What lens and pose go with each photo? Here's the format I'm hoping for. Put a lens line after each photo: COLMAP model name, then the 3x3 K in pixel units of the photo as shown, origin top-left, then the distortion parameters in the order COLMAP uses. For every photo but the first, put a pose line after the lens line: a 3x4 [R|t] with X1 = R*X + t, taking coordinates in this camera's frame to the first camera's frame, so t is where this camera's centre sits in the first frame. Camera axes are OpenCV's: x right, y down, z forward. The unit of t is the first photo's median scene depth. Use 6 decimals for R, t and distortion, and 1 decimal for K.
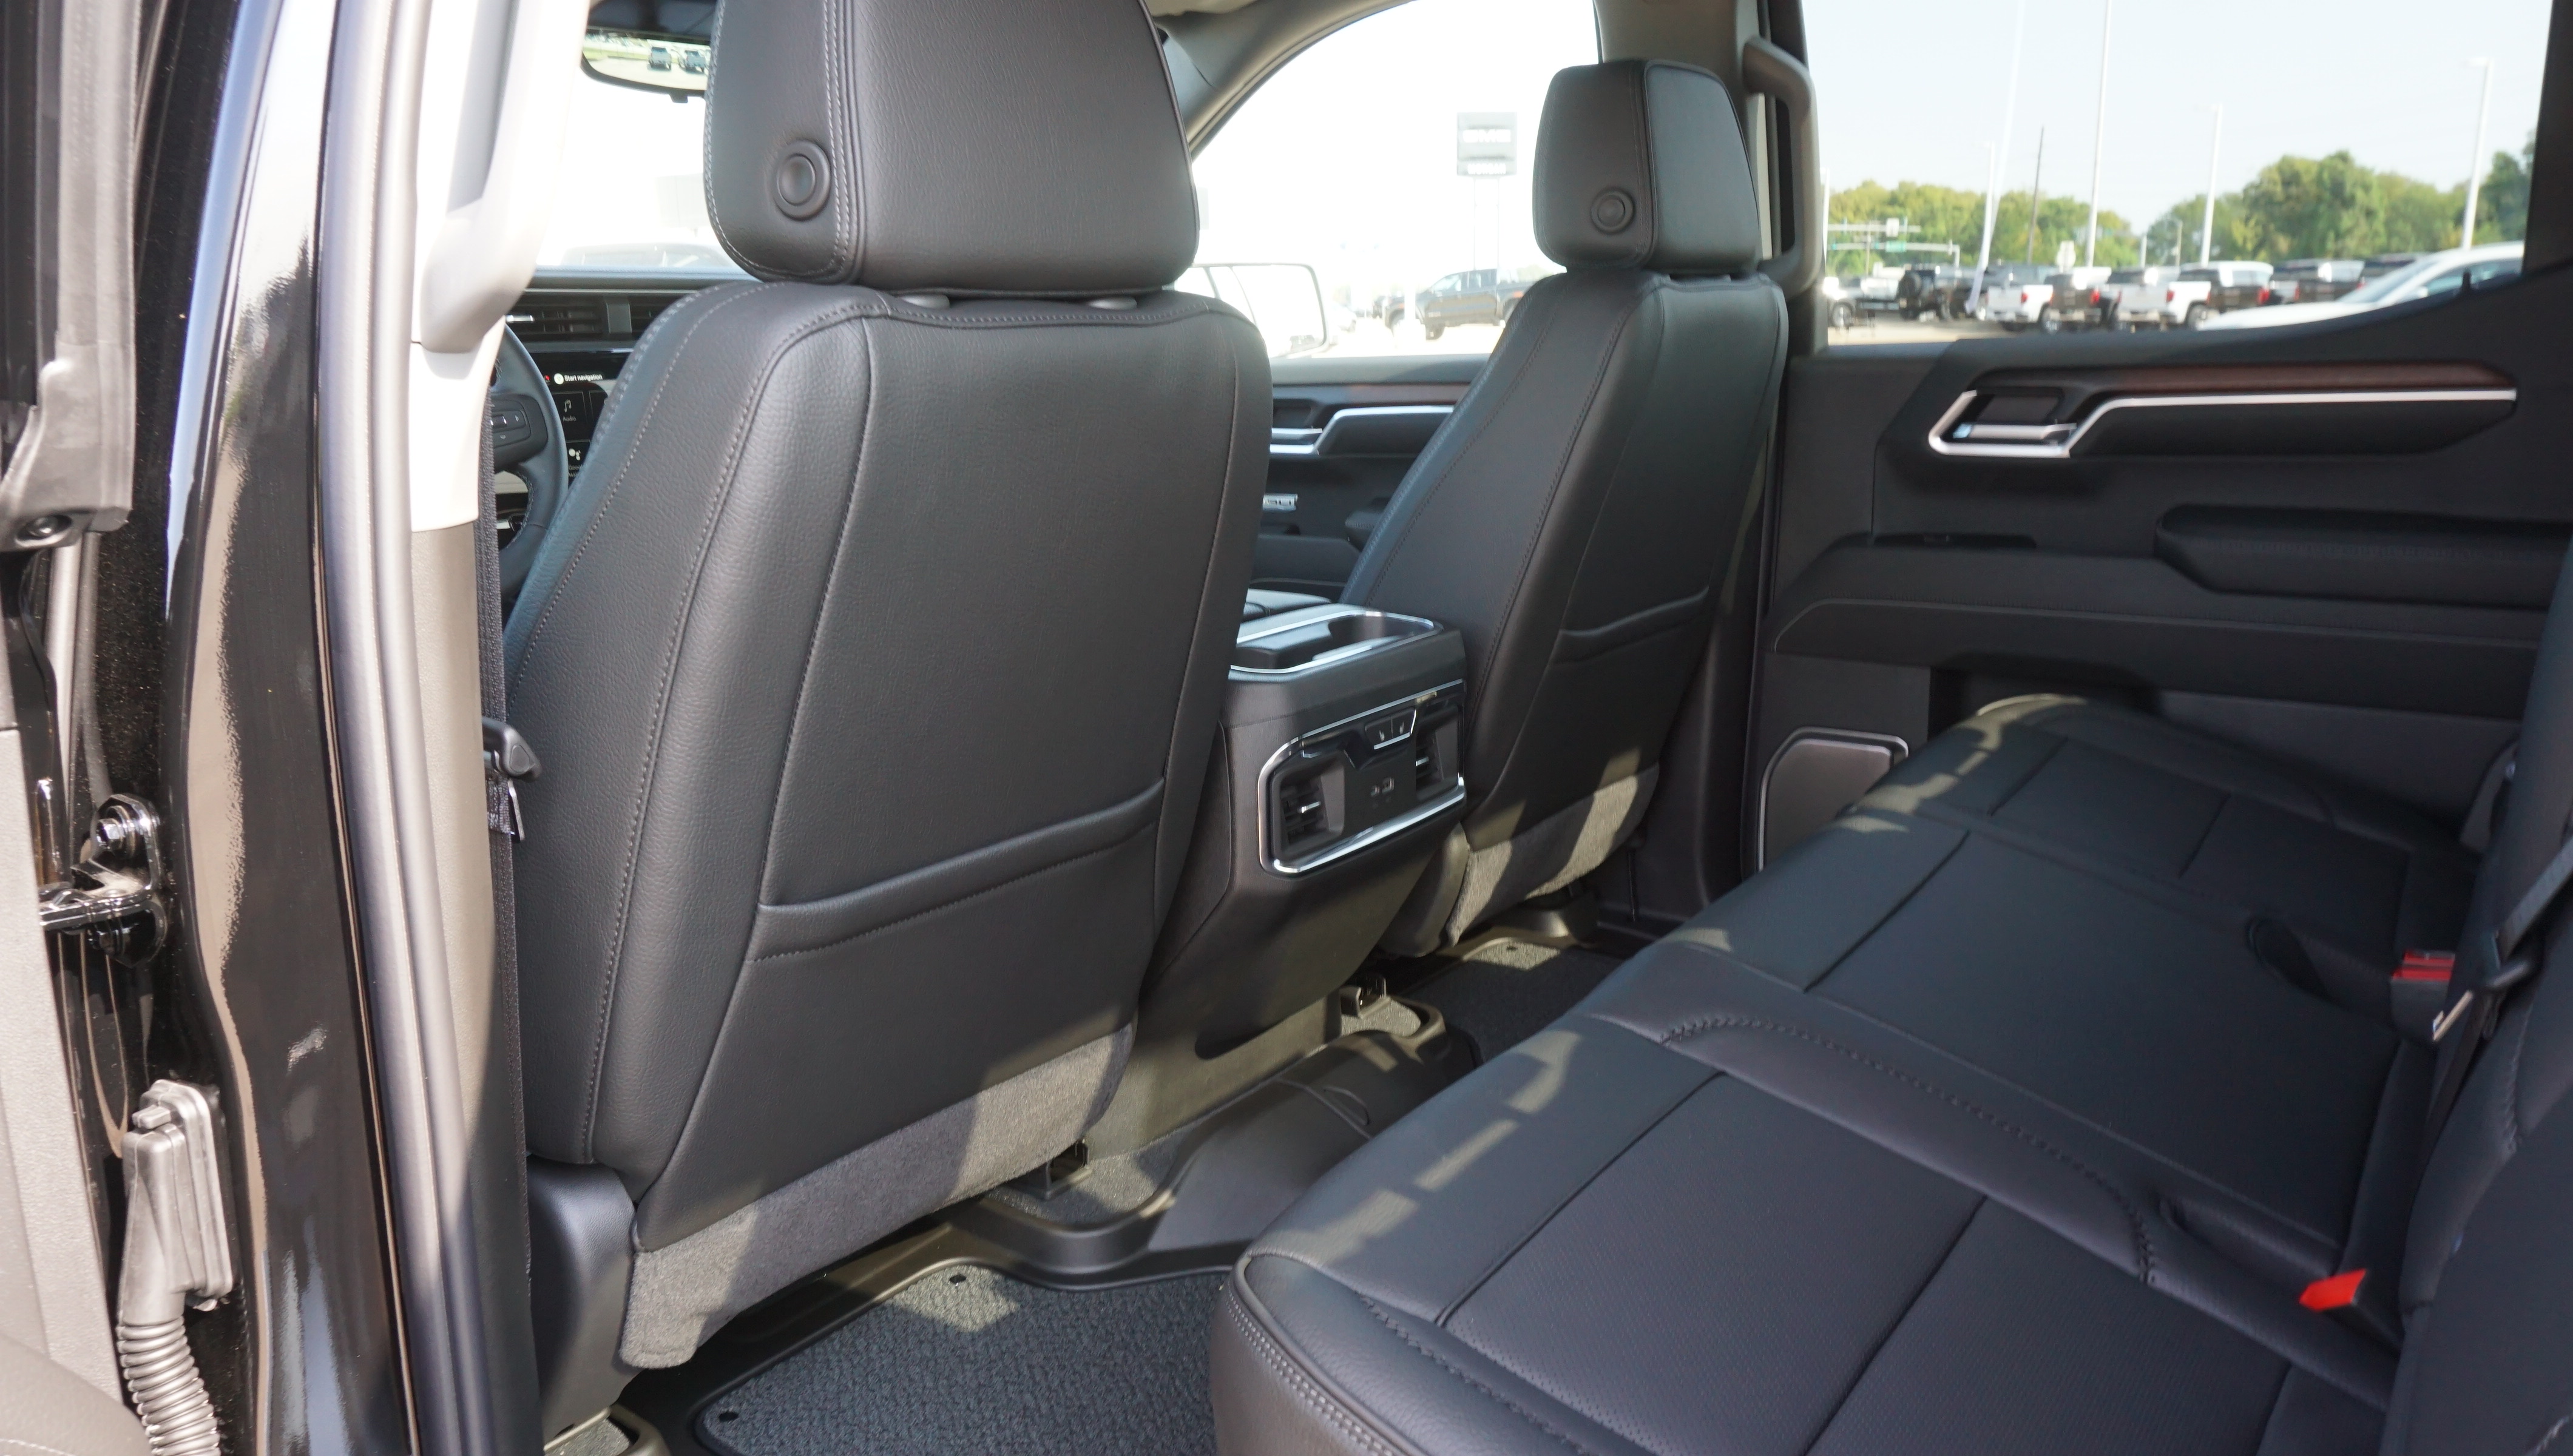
lens RADIAL K [[1699.8, 0, 1286.5], [0, 1699.8, 728.0], [0, 0, 1]] dist [-0.052750, 0.041526]
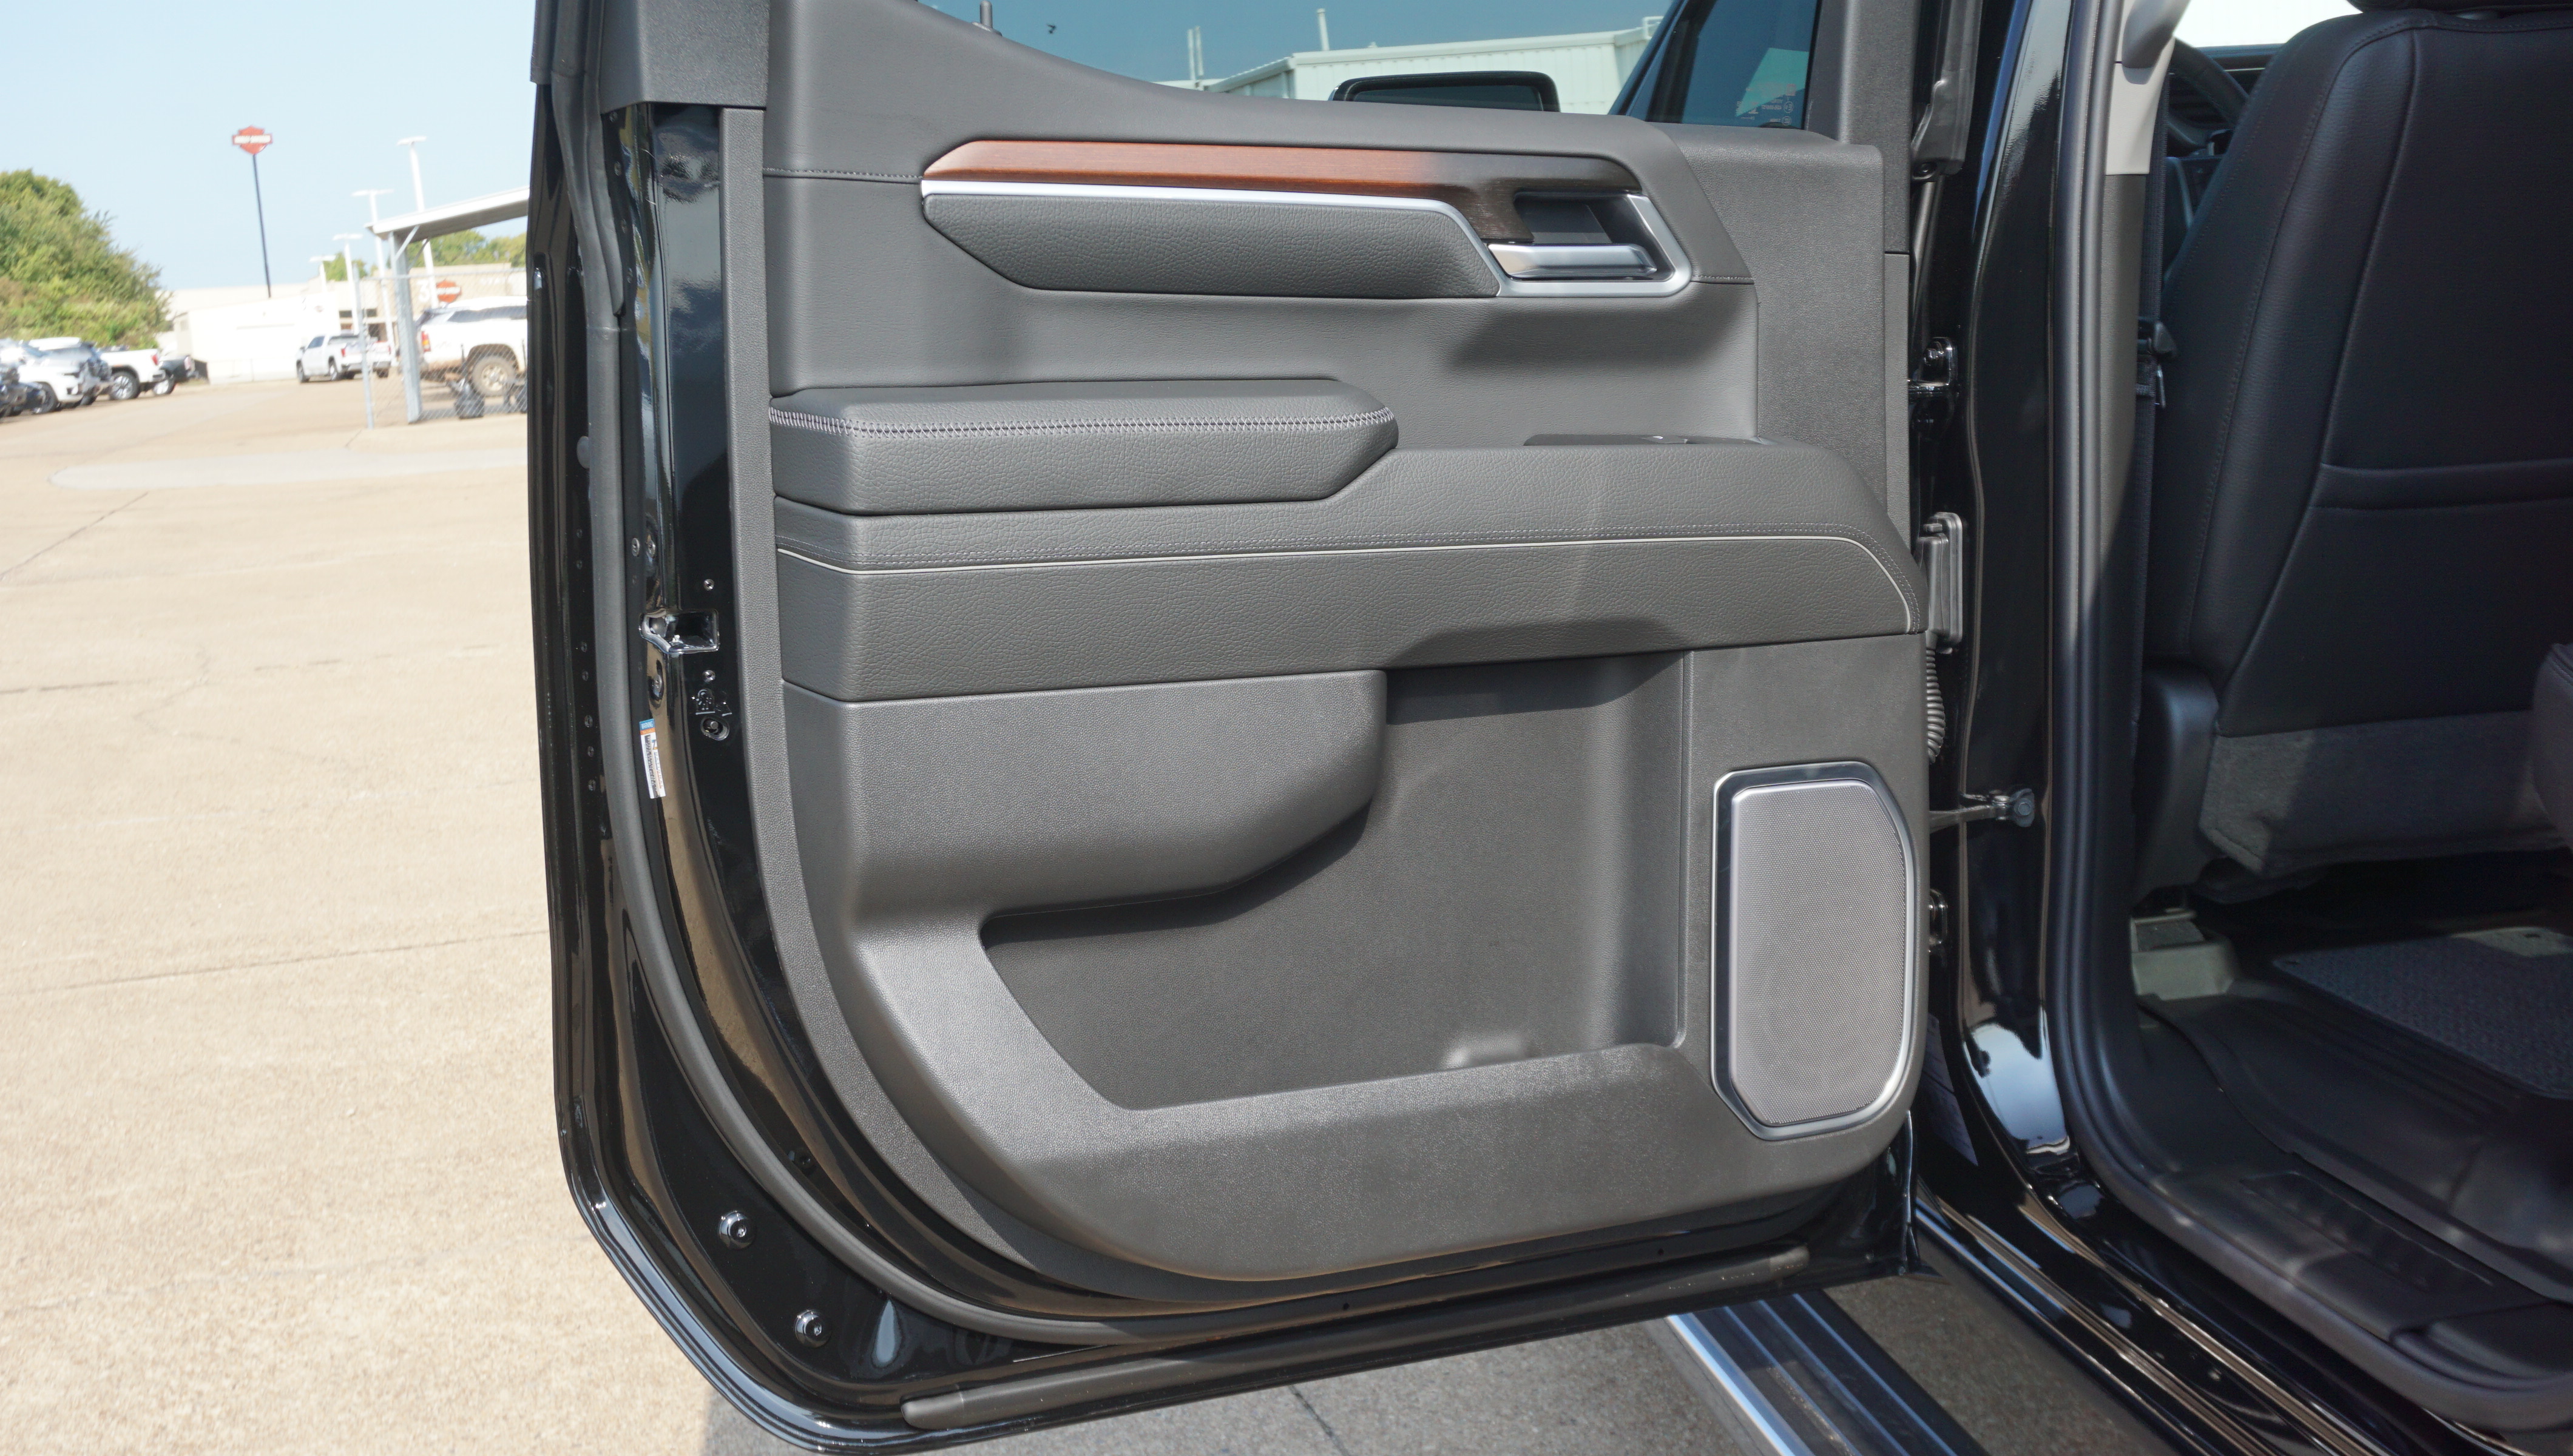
lens RADIAL K [[3005.7, 0, 1286.5], [0, 3005.7, 728.0], [0, 0, 1]] dist [-0.000079, 0.035204]
pose [[0.710710, 0.058444, -0.701053, 0.929768], [-0.106765, 0.993961, -0.025373, 0.534292], [0.695336, 0.092880, 0.712658, -1.488611]]
